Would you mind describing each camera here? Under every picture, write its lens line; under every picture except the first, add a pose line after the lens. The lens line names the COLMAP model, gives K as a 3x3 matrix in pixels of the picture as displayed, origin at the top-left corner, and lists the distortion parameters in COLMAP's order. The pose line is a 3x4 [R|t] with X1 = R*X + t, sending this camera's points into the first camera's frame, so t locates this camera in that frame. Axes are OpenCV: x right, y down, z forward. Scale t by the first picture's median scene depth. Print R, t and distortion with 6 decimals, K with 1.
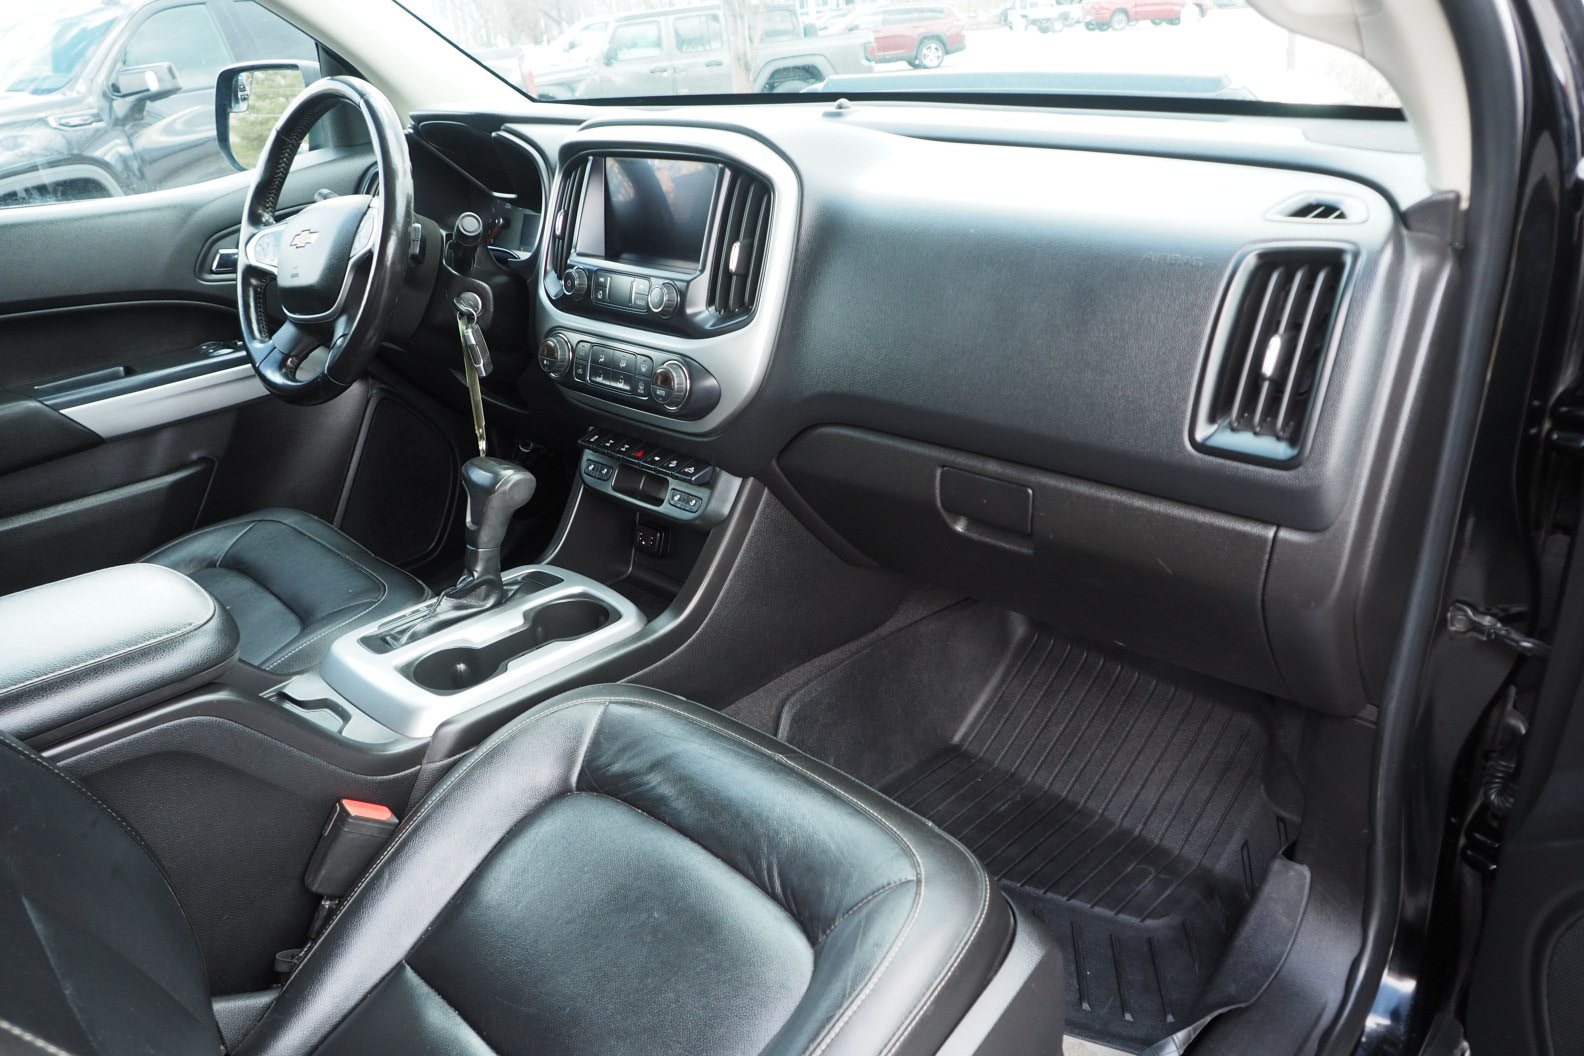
lens RADIAL K [[1120.5, 0, 788.1], [0, 1120.5, 526.8], [0, 0, 1]] dist [-0.030224, 0.007815]
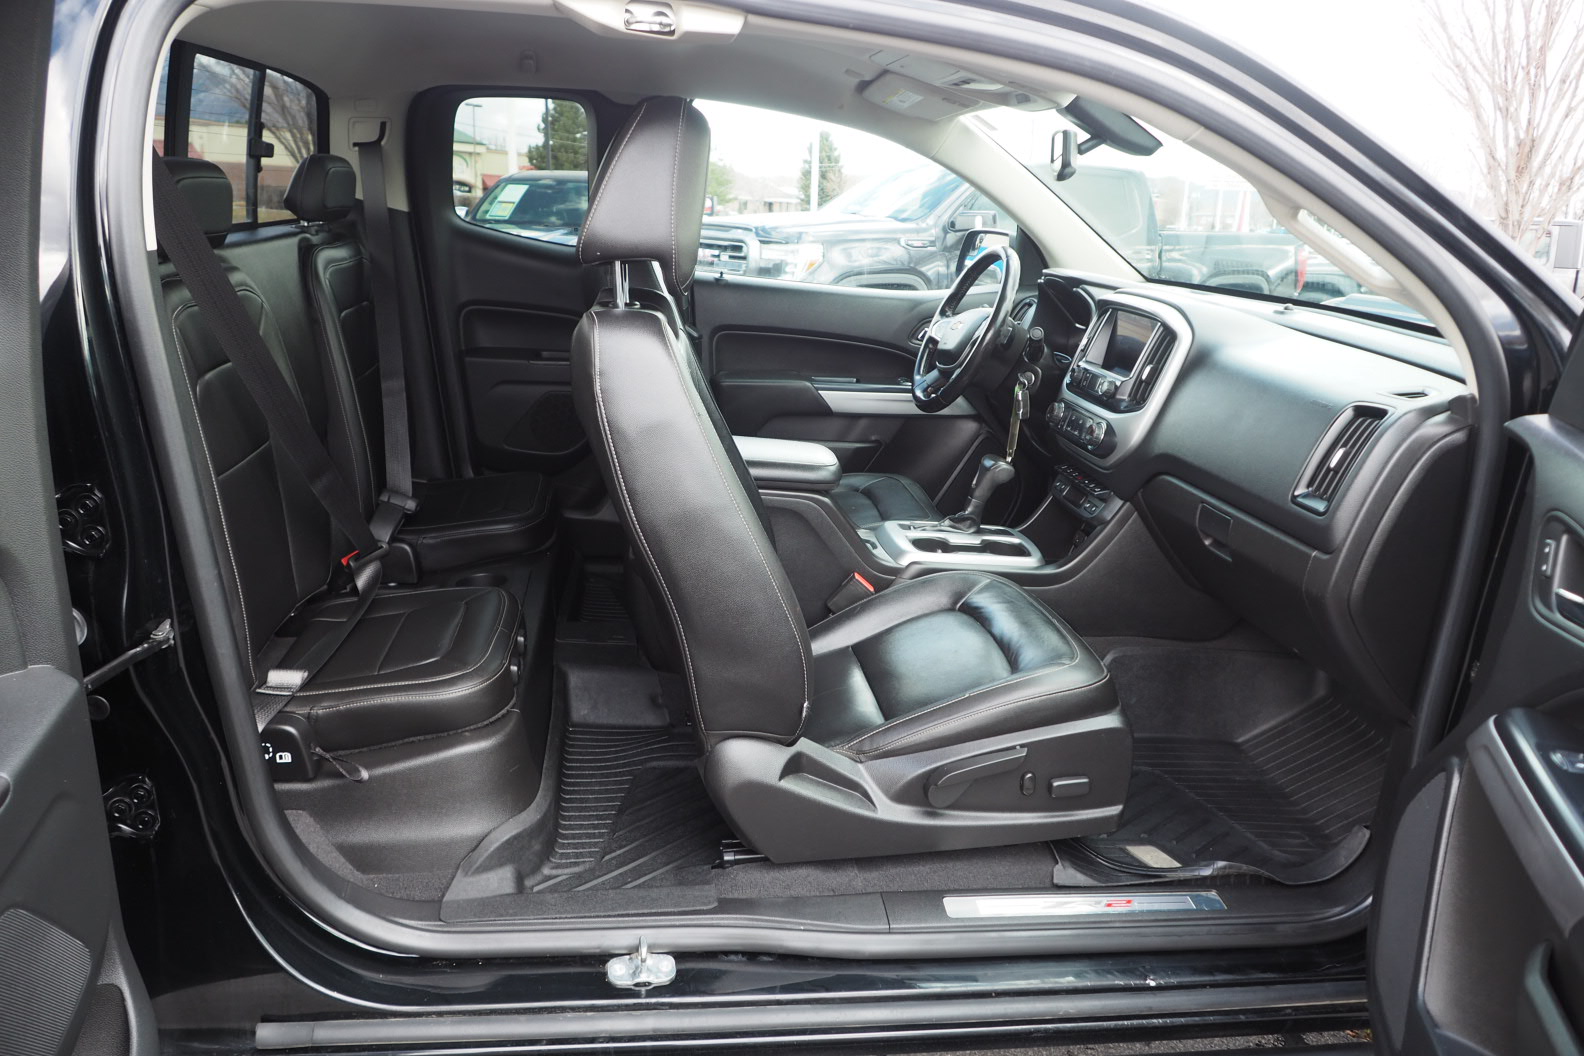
lens RADIAL K [[1120.5, 0, 787.2], [0, 1120.5, 530.4], [0, 0, 1]] dist [-0.030224, 0.007815]
pose [[0.772402, 0.276056, -0.572004, 0.526176], [-0.348689, 0.937054, -0.018616, 0.199712], [0.530859, 0.213831, 0.820040, -0.620819]]
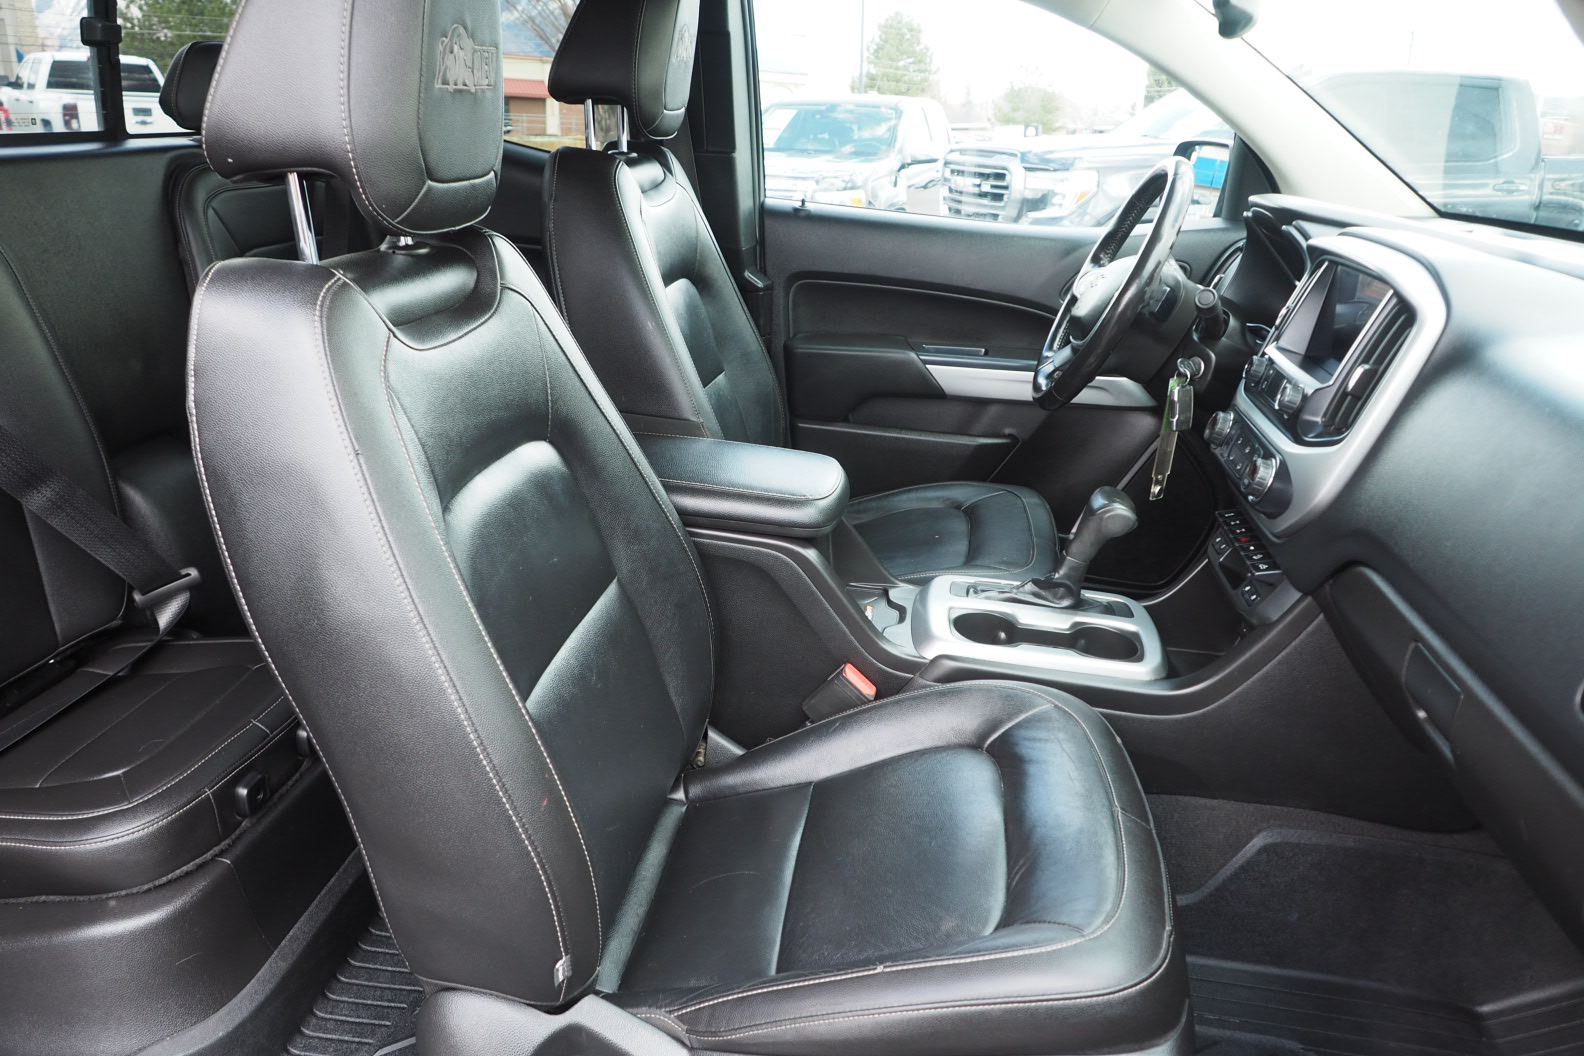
lens RADIAL K [[1120.5, 0, 787.5], [0, 1120.5, 533.7], [0, 0, 1]] dist [-0.030224, 0.007815]
pose [[0.573947, 0.363699, -0.733695, 0.389834], [-0.399861, 0.906356, 0.136490, -0.042223], [0.714630, 0.215038, 0.665629, 0.005409]]
